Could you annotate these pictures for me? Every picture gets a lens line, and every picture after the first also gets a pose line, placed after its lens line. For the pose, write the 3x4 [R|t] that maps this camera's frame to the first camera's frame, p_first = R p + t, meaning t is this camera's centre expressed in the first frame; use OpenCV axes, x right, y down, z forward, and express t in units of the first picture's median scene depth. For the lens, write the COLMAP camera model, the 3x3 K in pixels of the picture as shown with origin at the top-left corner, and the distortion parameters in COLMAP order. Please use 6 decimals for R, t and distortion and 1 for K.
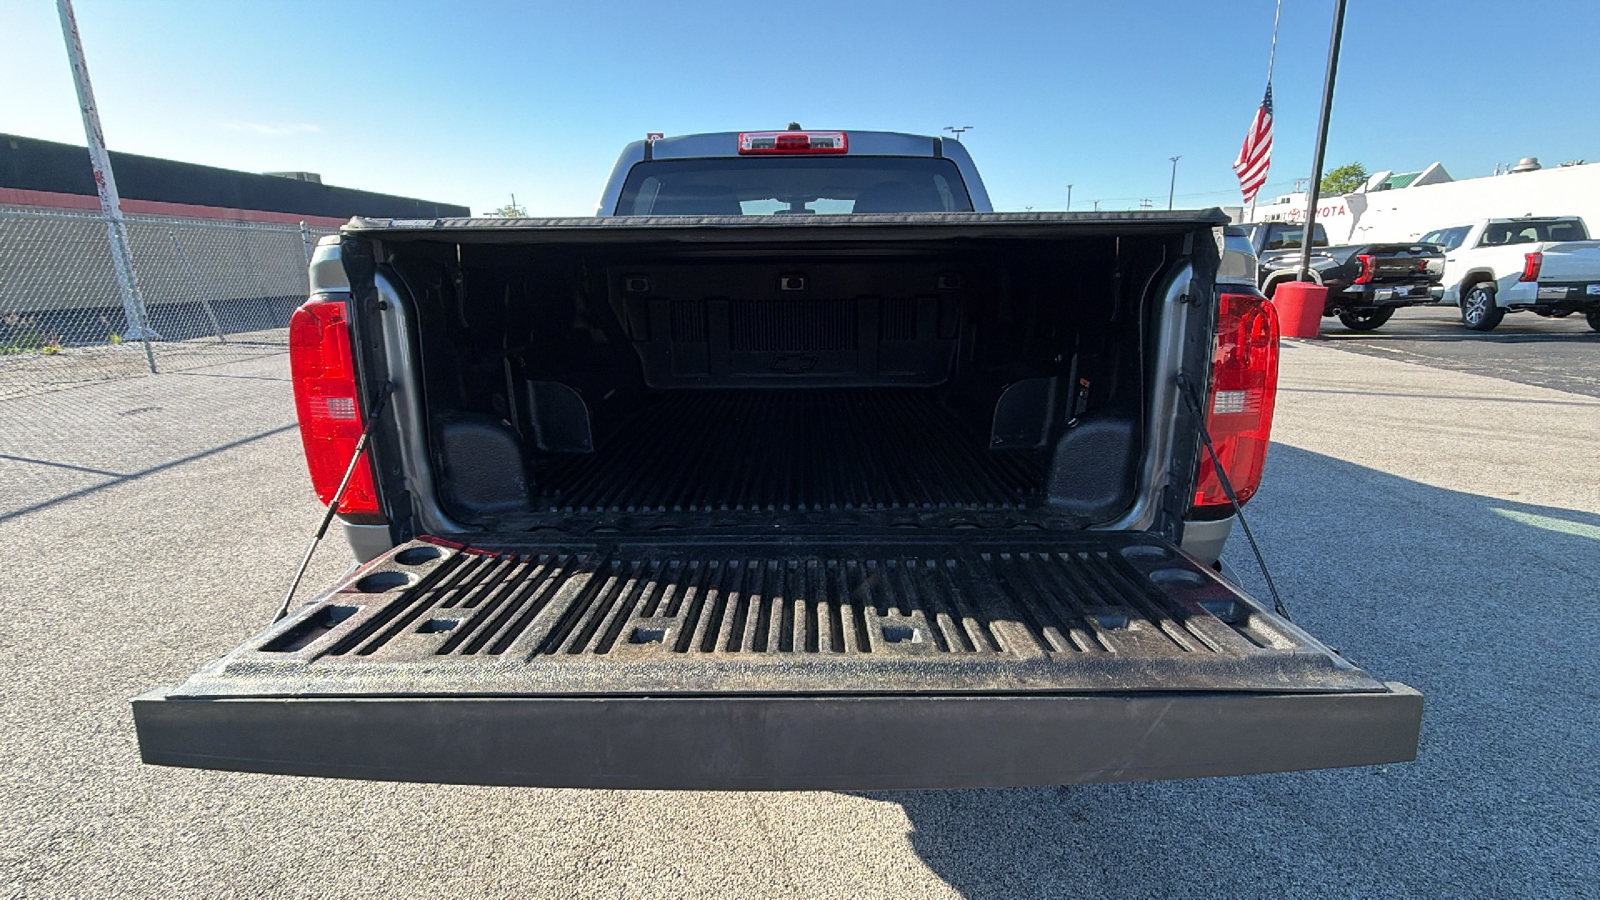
lens RADIAL K [[739.5, 0, 801.3], [0, 739.5, 459.0], [0, 0, 1]] dist [0.007849, -0.002072]
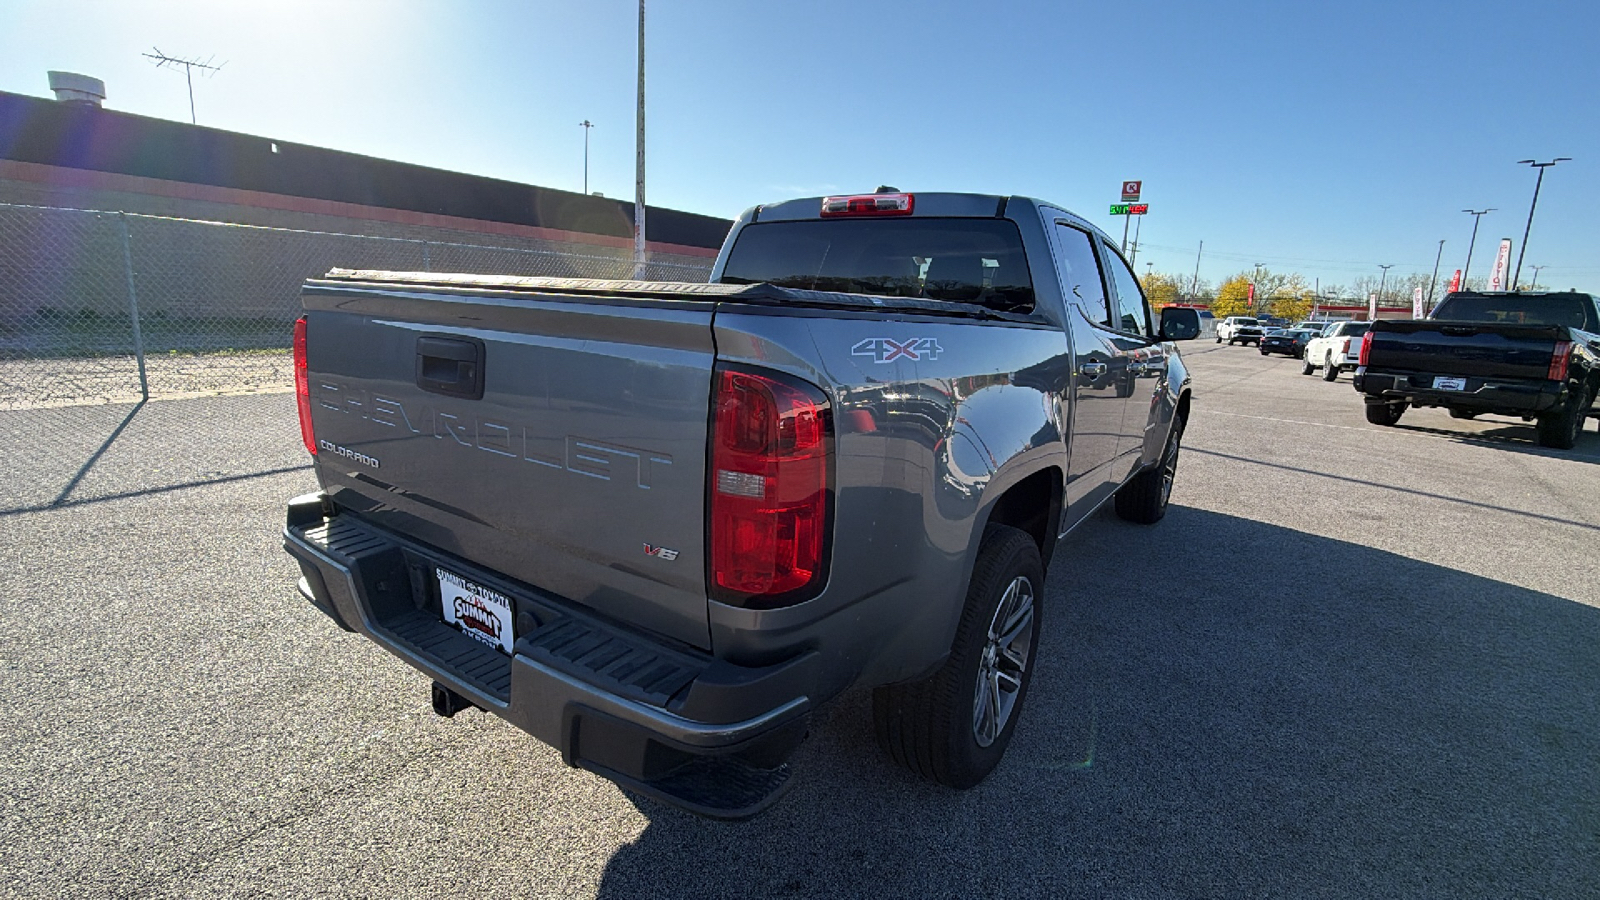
lens RADIAL K [[739.5, 0, 777.1], [0, 739.5, 463.7], [0, 0, 1]] dist [0.007849, -0.002072]
pose [[0.818241, 0.170805, -0.548915, 0.162239], [-0.200113, 0.979751, 0.006569, -0.016880], [0.538922, 0.104470, 0.835852, 0.032020]]
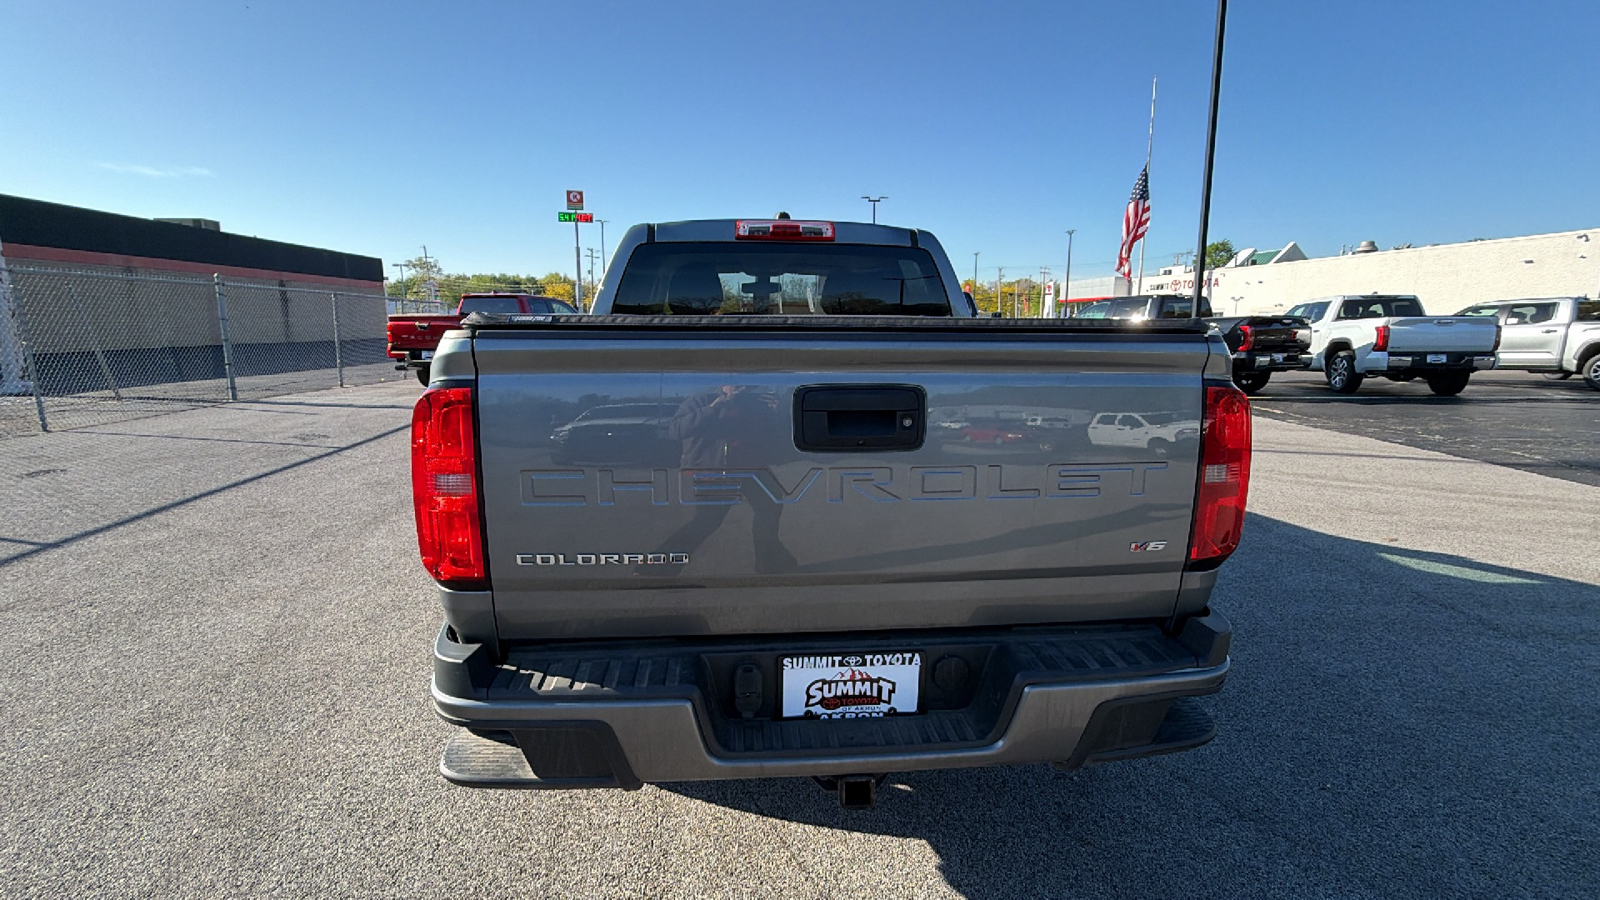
lens RADIAL K [[739.5, 0, 802.1], [0, 739.5, 456.5], [0, 0, 1]] dist [0.007849, -0.002072]
pose [[0.993890, -0.003429, 0.110317, -0.033996], [0.011850, 0.997055, -0.075765, -0.002784], [-0.109733, 0.076610, 0.991004, -0.020525]]
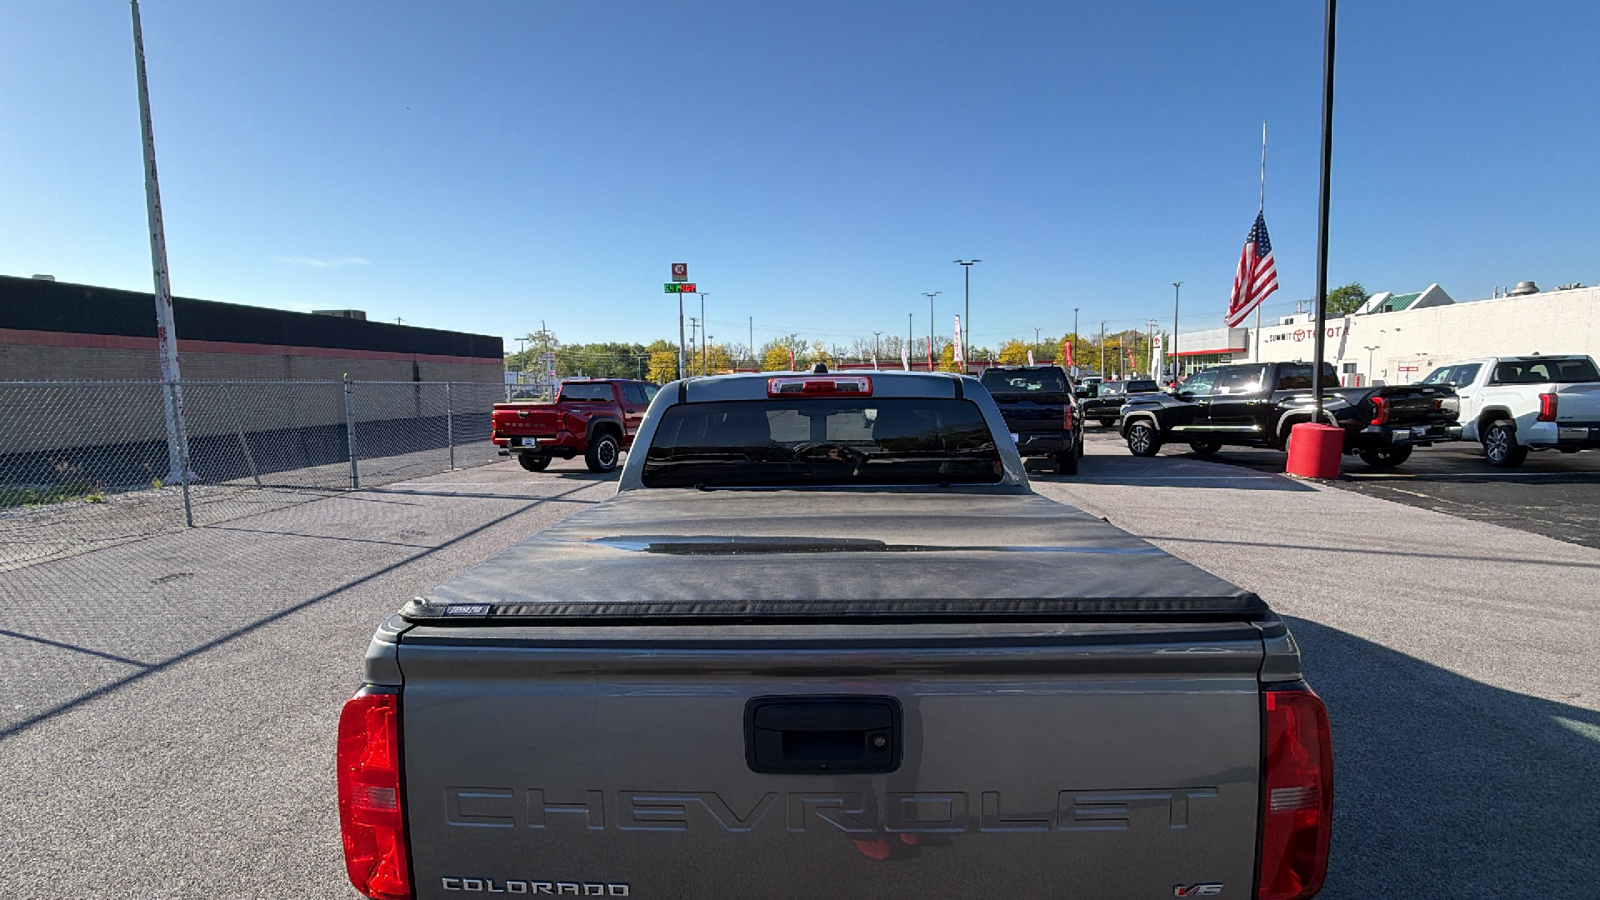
lens RADIAL K [[739.5, 0, 801.2], [0, 739.5, 454.0], [0, 0, 1]] dist [0.007849, -0.002072]
pose [[0.999726, -0.005875, -0.022674, -0.004649], [0.002269, 0.987769, -0.155906, -0.052763], [0.023313, 0.155812, 0.987512, -0.006726]]
